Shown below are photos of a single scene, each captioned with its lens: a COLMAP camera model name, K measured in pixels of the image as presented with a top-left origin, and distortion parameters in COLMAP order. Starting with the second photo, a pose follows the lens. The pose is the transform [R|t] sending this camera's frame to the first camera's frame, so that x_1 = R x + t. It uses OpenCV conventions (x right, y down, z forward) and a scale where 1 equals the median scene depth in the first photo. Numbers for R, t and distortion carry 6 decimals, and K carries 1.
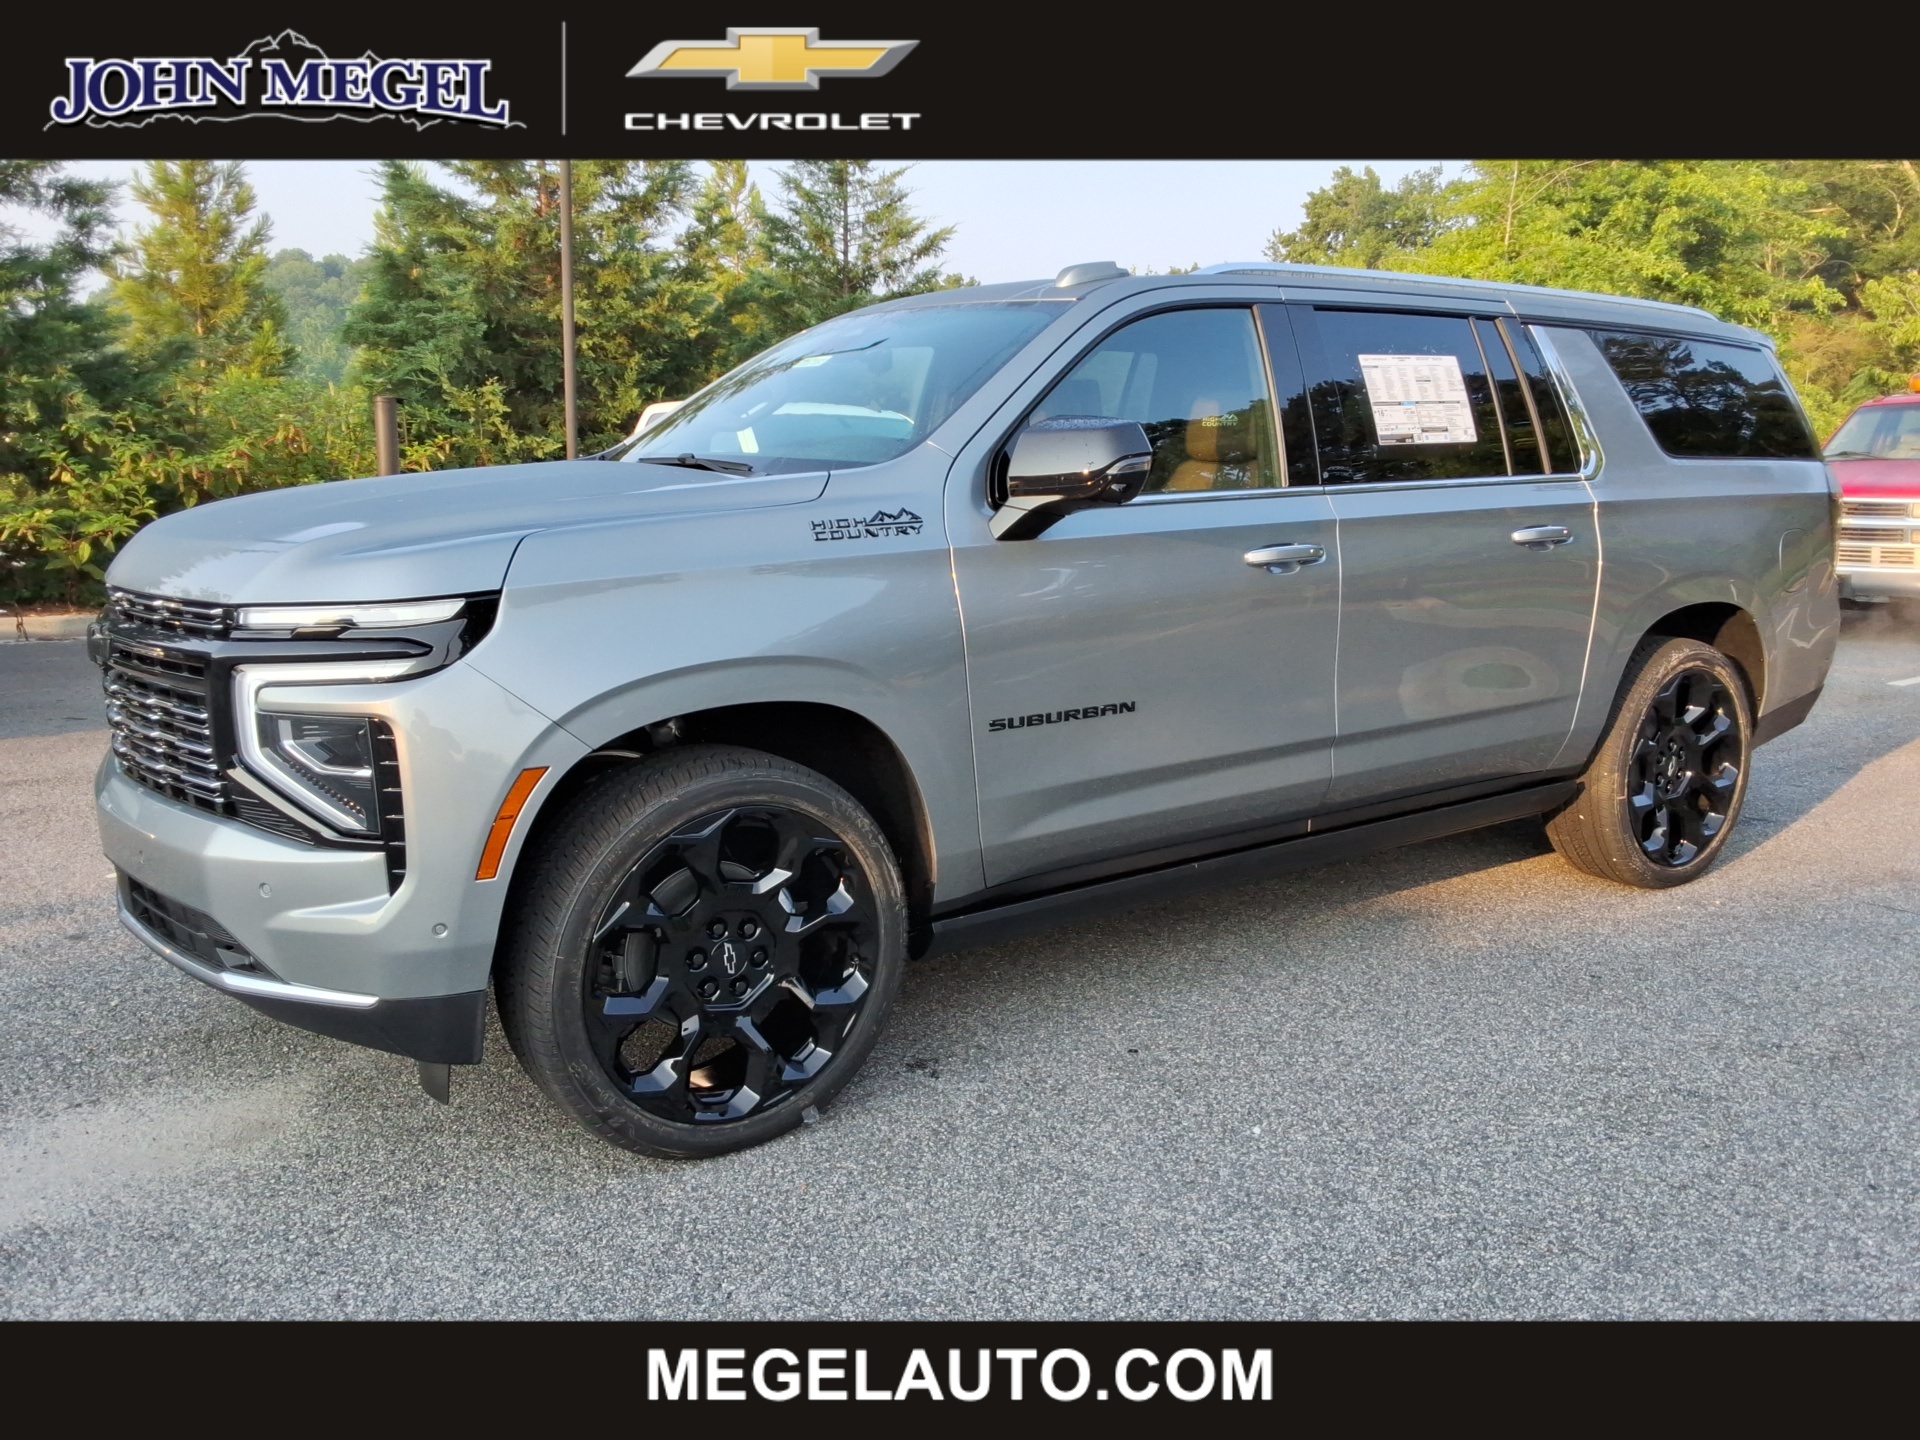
lens RADIAL K [[1525.9, 0, 969.2], [0, 1525.9, 716.1], [0, 0, 1]] dist [0.118630, -0.204991]
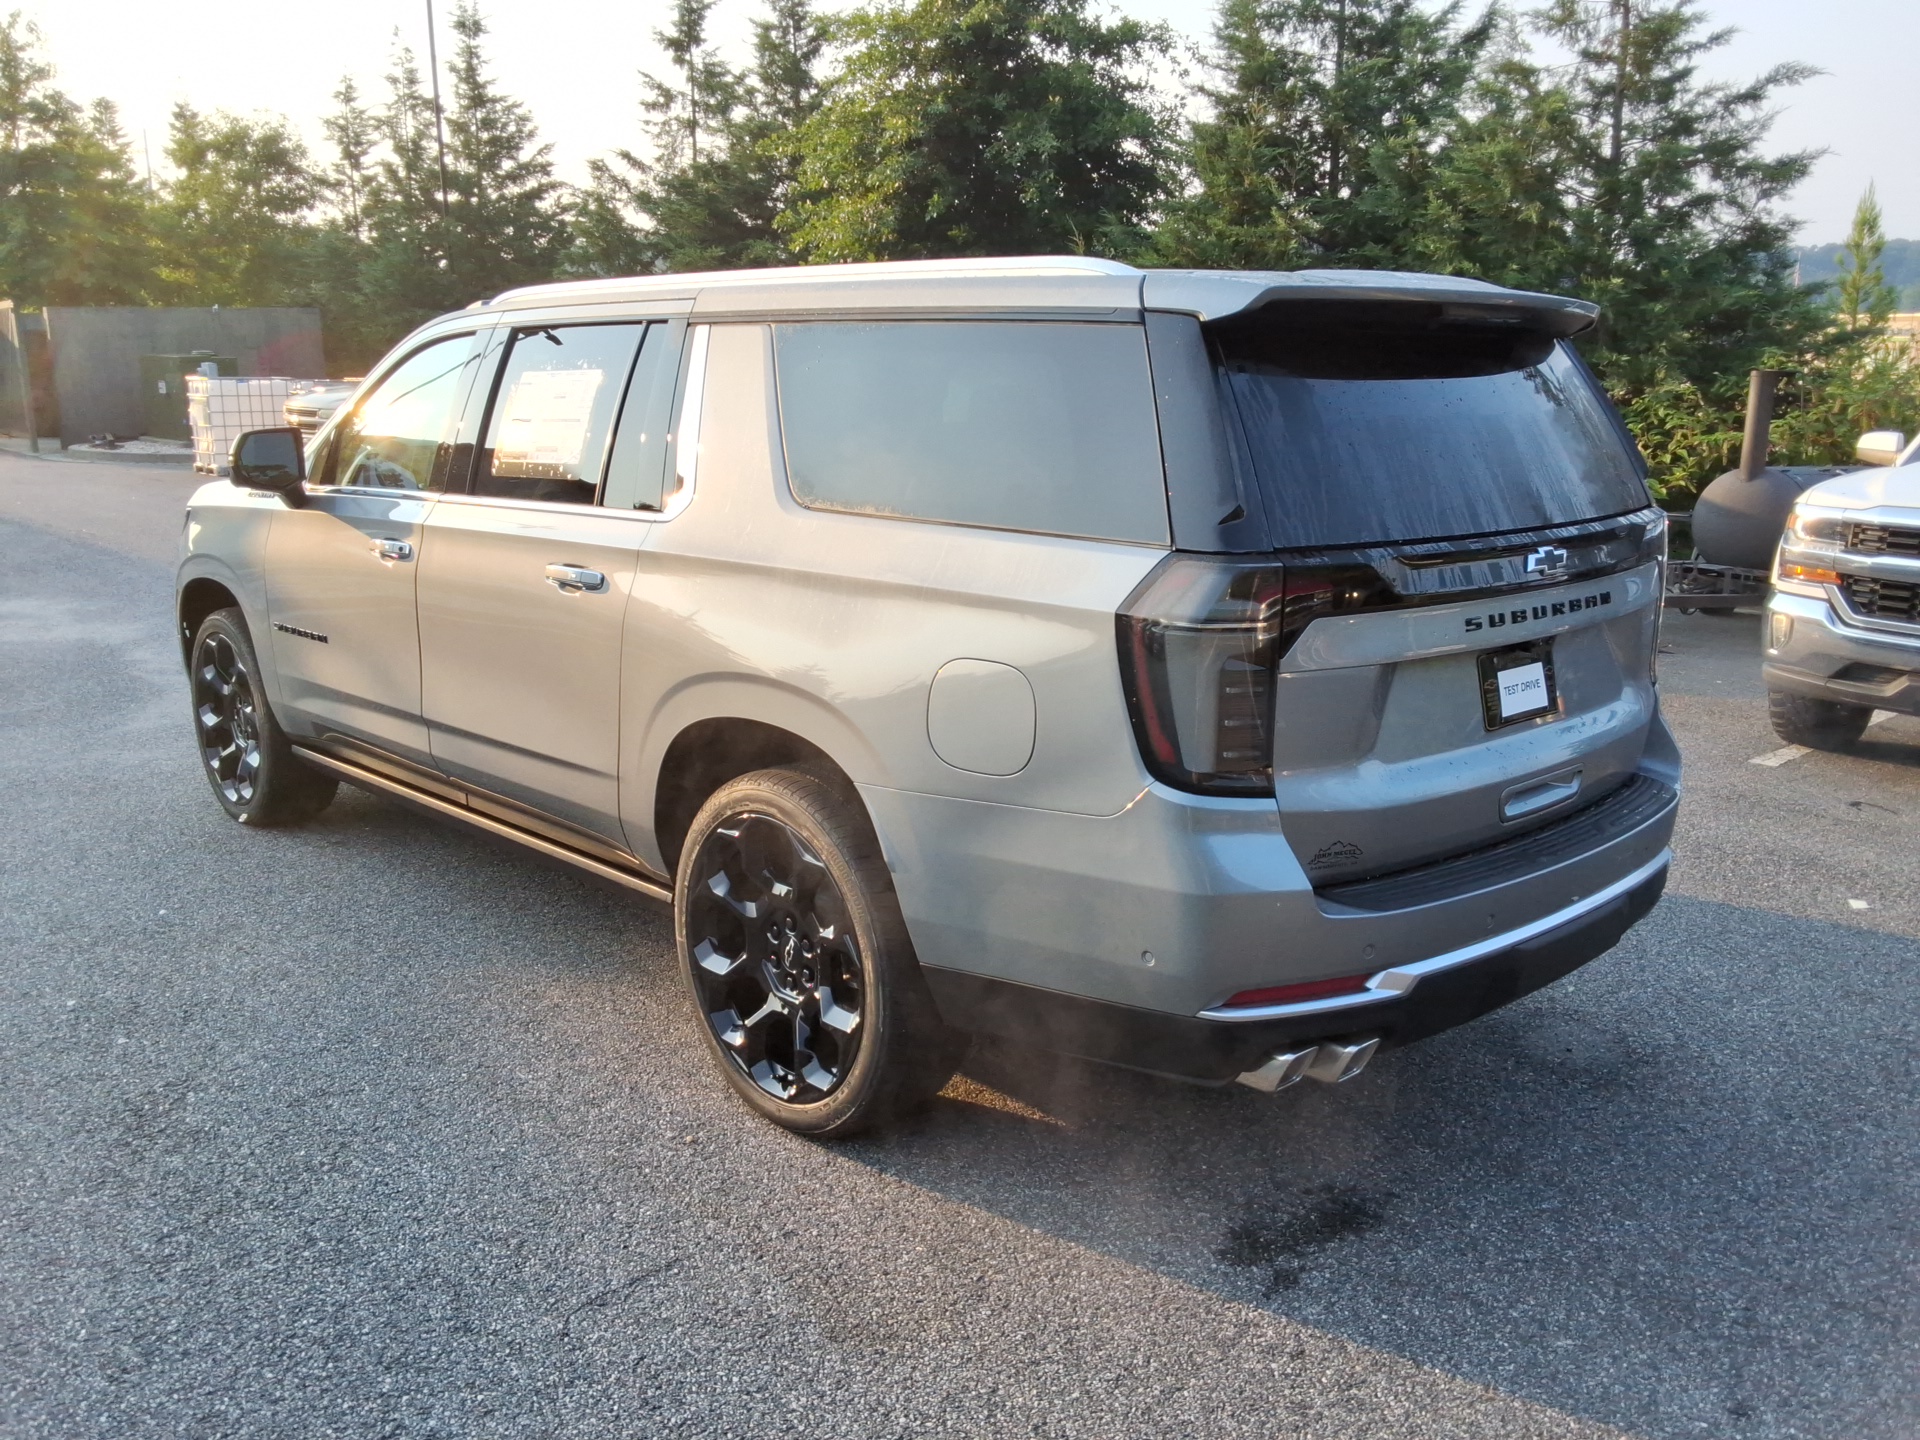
lens RADIAL K [[1559.3, 0, 1009.4], [0, 1559.3, 711.2], [0, 0, 1]] dist [0.082258, -0.125568]
pose [[0.126781, 0.196567, -0.972259, 1.310720], [-0.175667, 0.969125, 0.173026, -0.247013], [0.976252, 0.148857, 0.157397, 1.156399]]
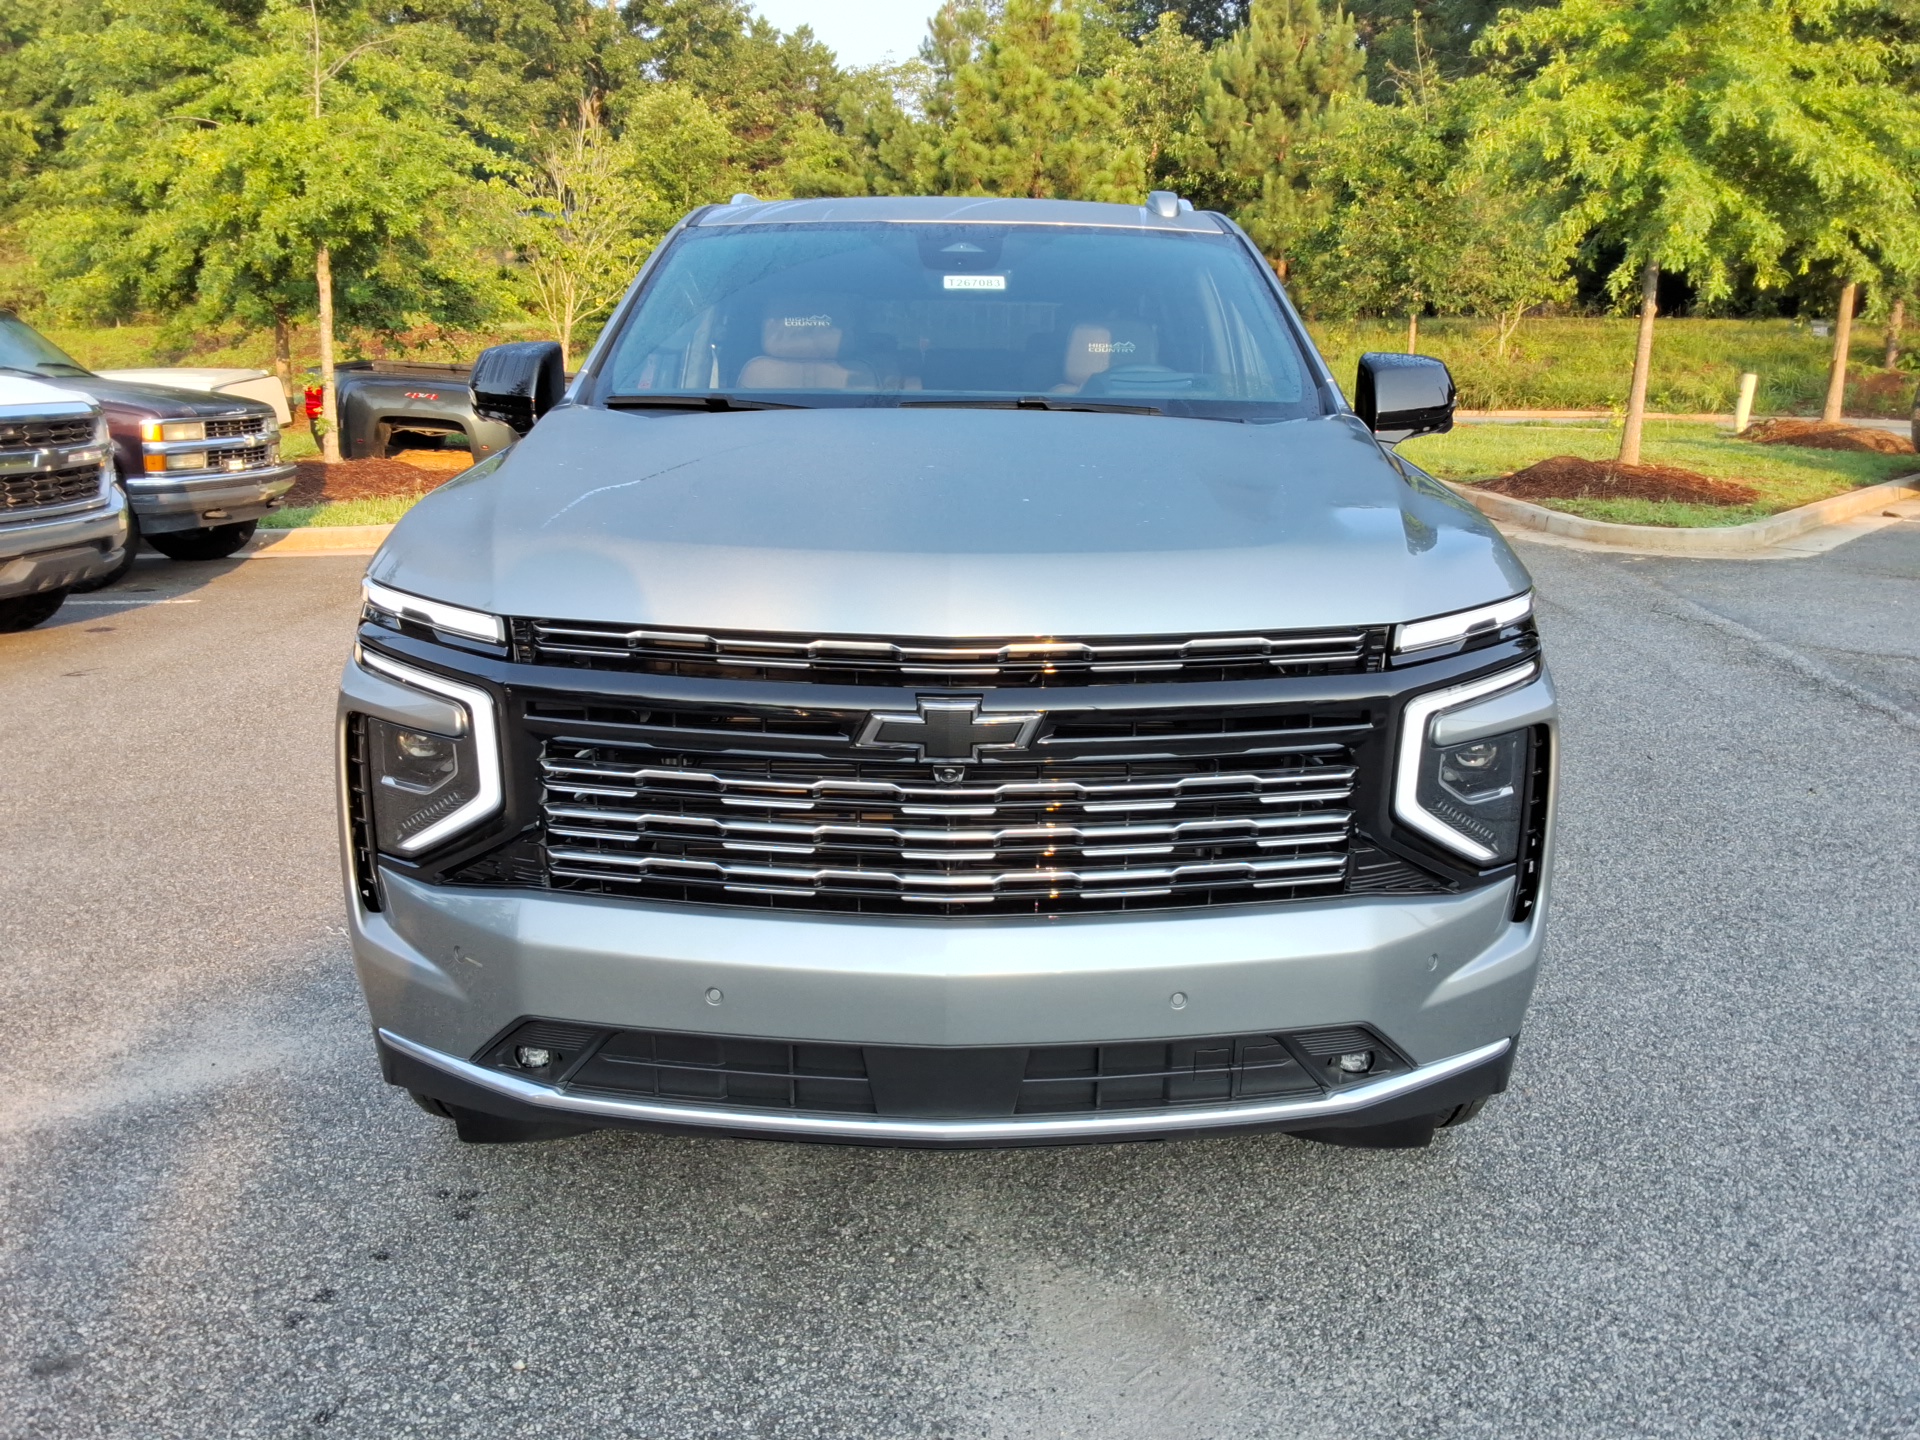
lens RADIAL K [[1551.3, 0, 973.8], [0, 1551.3, 704.9], [0, 0, 1]] dist [0.122607, -0.178747]
pose [[0.580985, -0.185819, 0.792419, -0.804386], [0.131001, 0.982246, 0.134285, -0.108496], [-0.803303, 0.025790, 0.595012, 0.453561]]
